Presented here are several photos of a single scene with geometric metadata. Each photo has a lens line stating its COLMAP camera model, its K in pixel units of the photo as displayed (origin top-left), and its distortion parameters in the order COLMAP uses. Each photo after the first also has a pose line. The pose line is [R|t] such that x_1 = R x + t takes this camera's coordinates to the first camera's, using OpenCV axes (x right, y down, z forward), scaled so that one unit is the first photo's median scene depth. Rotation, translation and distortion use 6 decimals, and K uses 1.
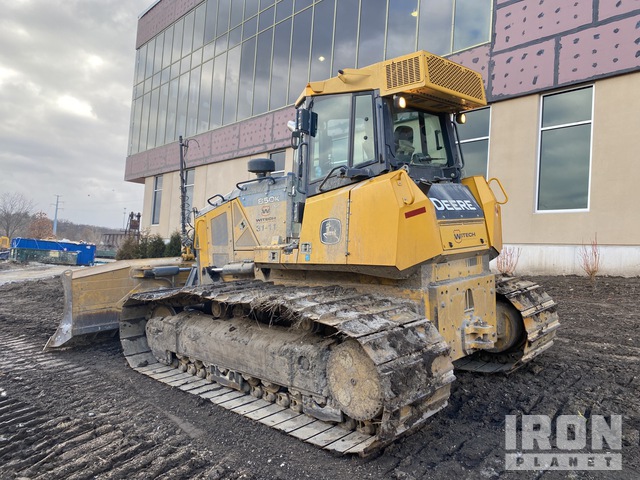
lens RADIAL K [[495.8, 0, 318.8], [0, 495.8, 227.8], [0, 0, 1]] dist [-0.009257, -0.000908]
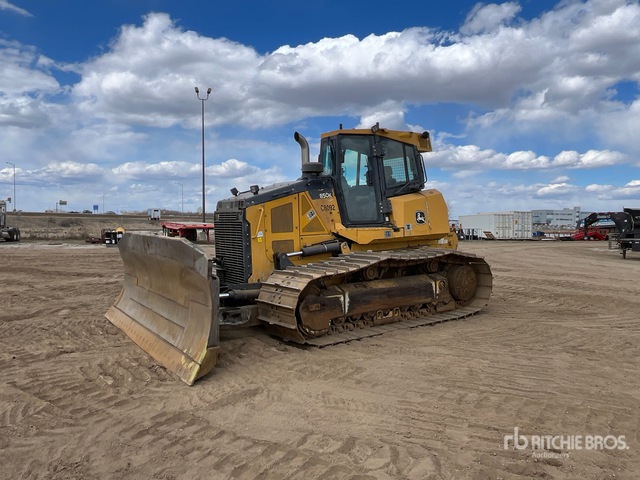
lens RADIAL K [[495.8, 0, 318.8], [0, 495.8, 227.8], [0, 0, 1]] dist [-0.009257, -0.000908]
pose [[0.159482, 0.010261, 0.987148, -1.695499], [0.024291, 0.999602, -0.014315, 0.056898], [-0.986902, 0.026262, 0.159169, 0.981799]]
